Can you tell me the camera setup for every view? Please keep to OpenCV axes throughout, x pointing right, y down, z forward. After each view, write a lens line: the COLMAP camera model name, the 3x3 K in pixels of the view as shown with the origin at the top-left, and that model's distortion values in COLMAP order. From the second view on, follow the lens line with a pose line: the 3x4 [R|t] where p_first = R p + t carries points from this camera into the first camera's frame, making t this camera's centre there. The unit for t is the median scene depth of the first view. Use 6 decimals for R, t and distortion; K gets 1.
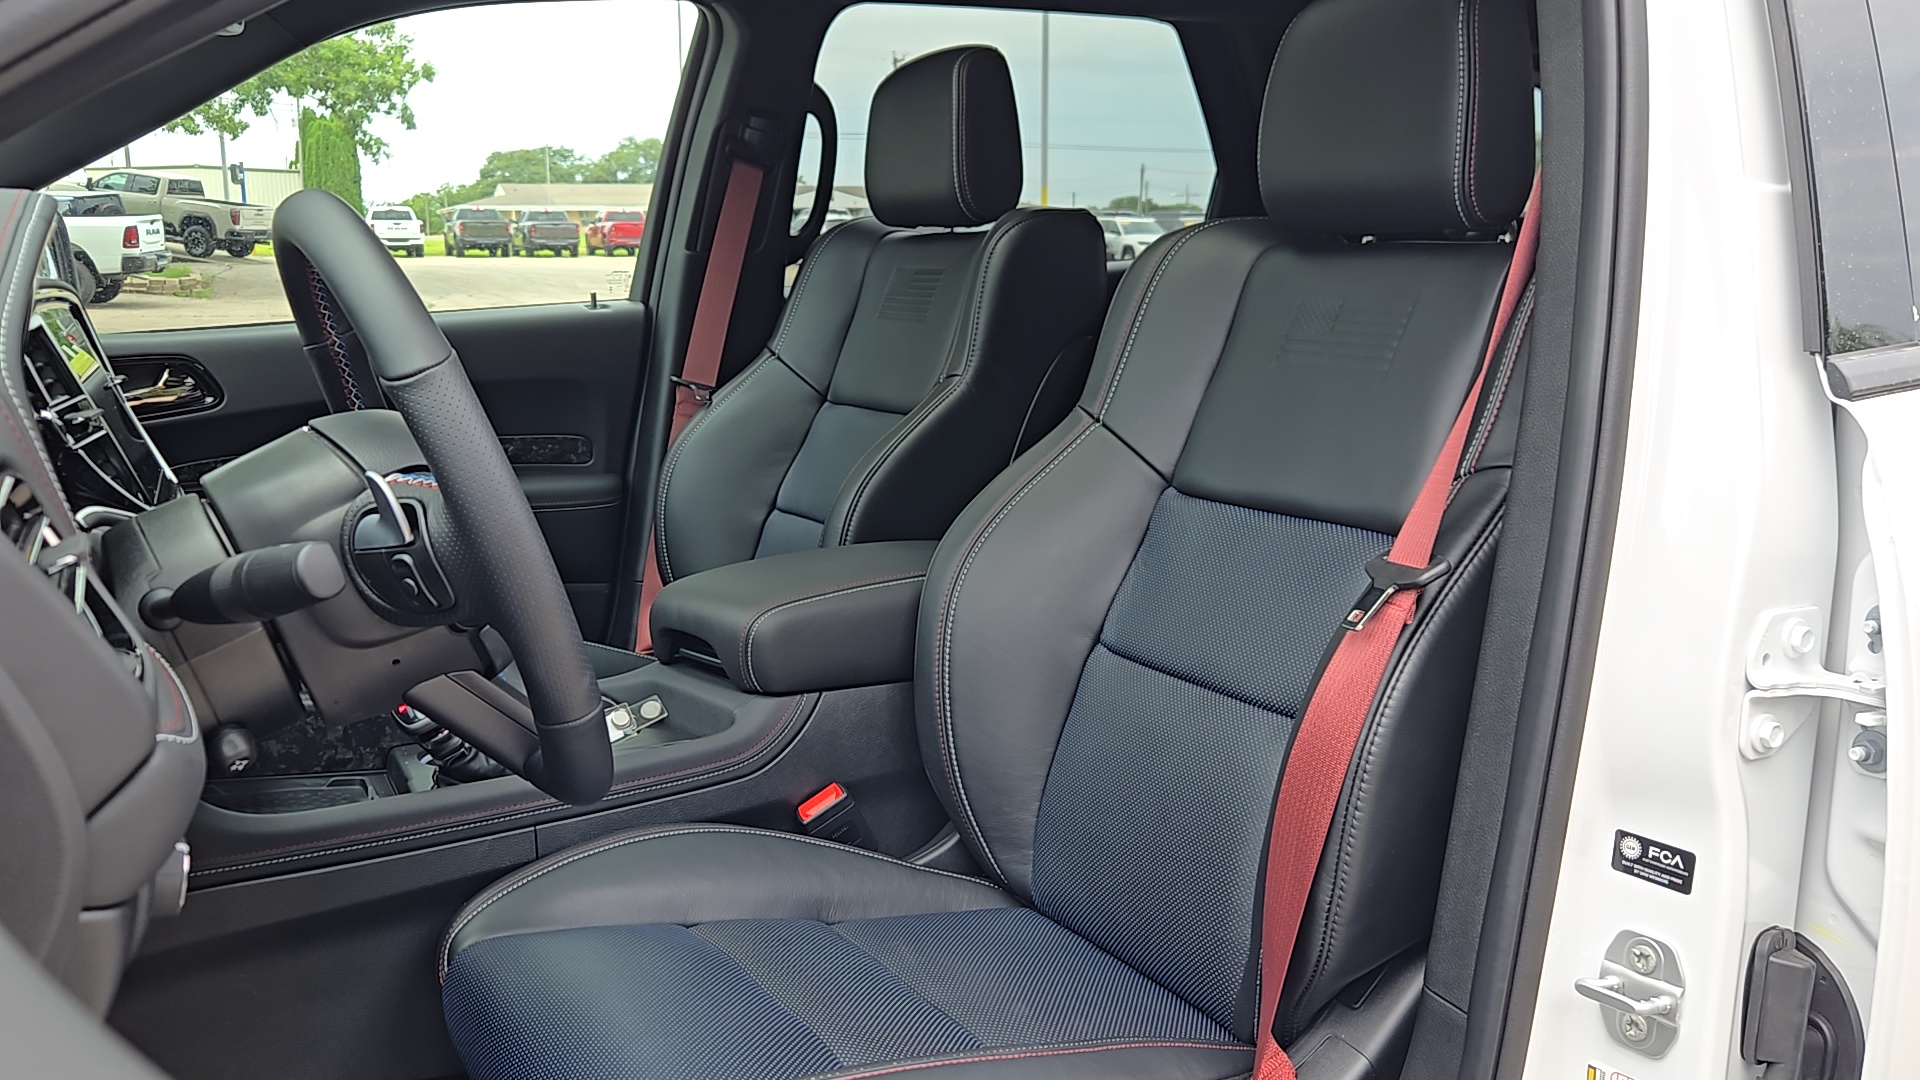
lens RADIAL K [[1607.8, 0, 954.8], [0, 1607.8, 547.7], [0, 0, 1]] dist [0.013887, -0.010867]
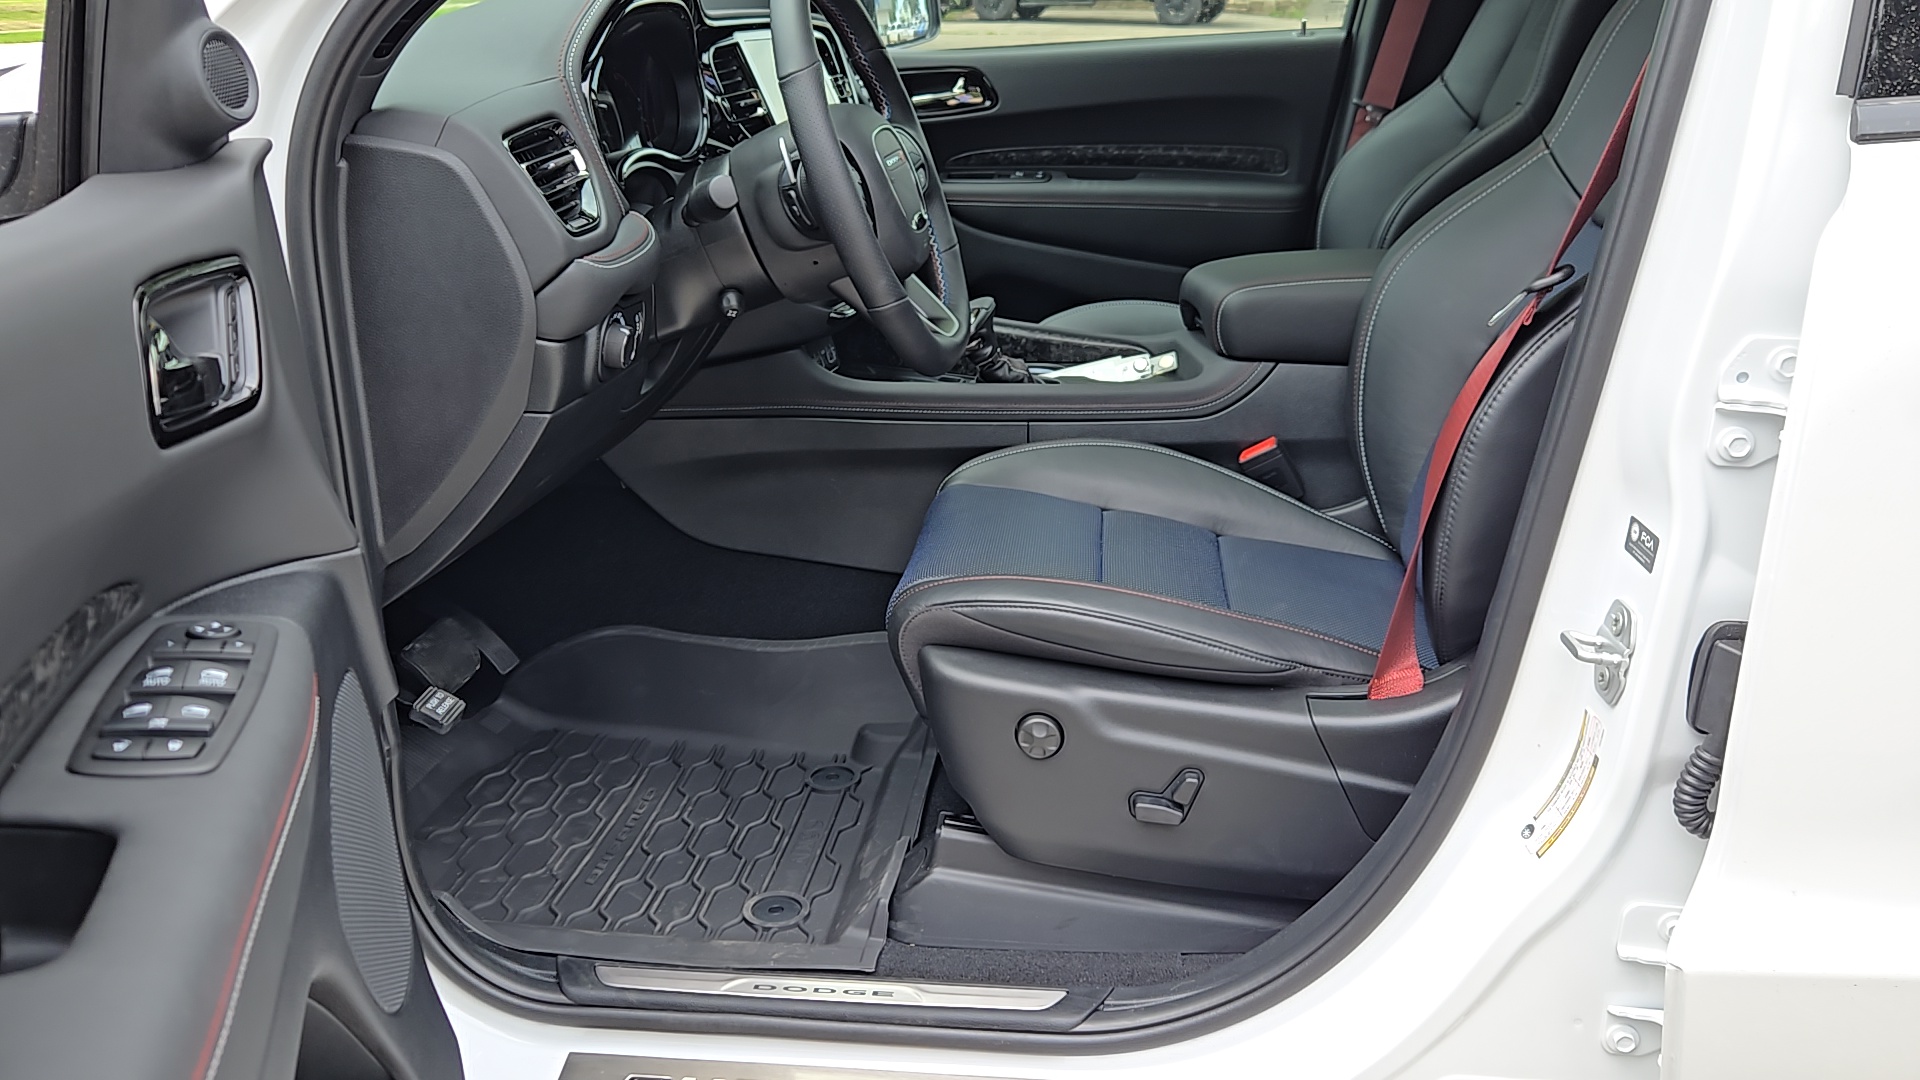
lens RADIAL K [[1607.8, 0, 947.2], [0, 1607.8, 530.3], [0, 0, 1]] dist [0.013887, -0.010867]
pose [[0.797151, 0.189617, -0.573232, 0.227613], [-0.099277, 0.977648, 0.185335, 0.006310], [0.595562, -0.090831, 0.798158, -0.073109]]
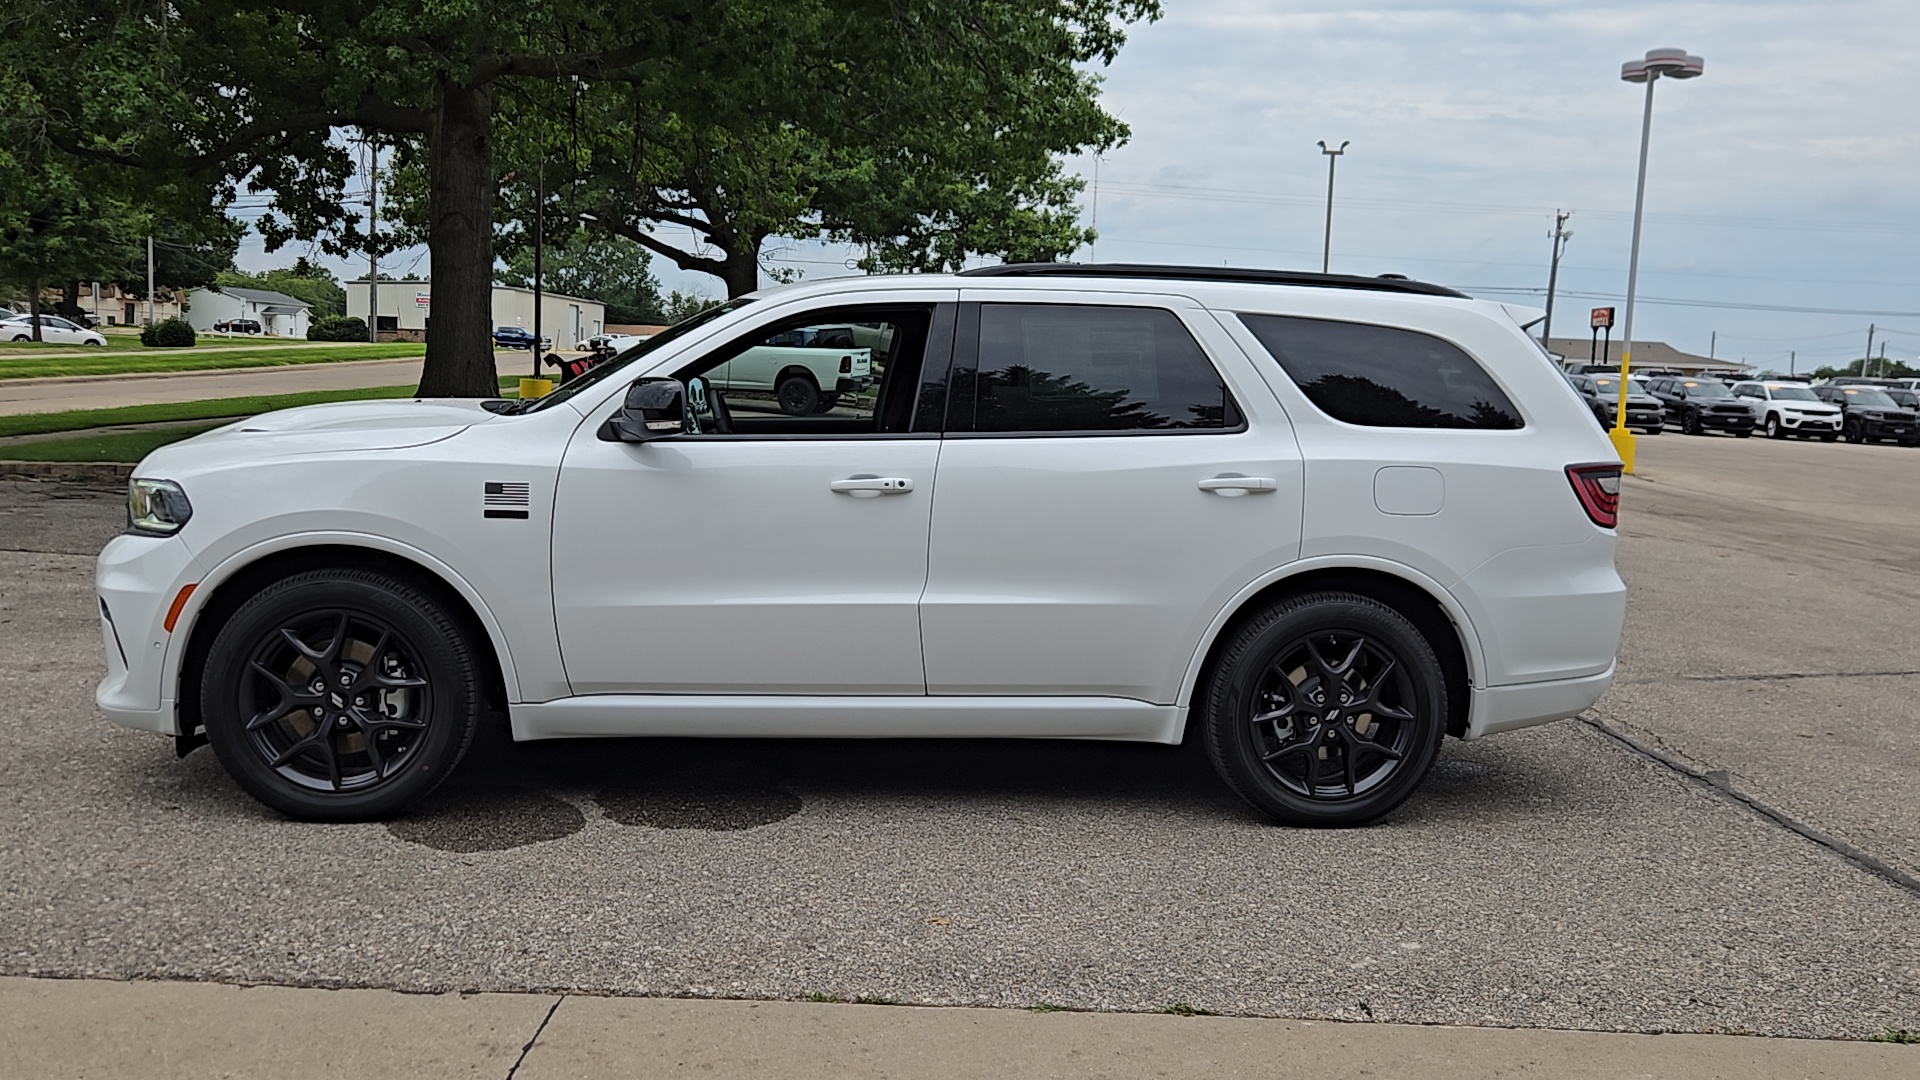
lens RADIAL K [[1607.8, 0, 942.7], [0, 1607.8, 525.7], [0, 0, 1]] dist [0.013887, -0.010867]
pose [[0.911024, 0.082031, -0.404112, 0.909654], [-0.121202, 0.989993, -0.072278, 0.197114], [0.394139, 0.114826, 0.911849, -1.304683]]
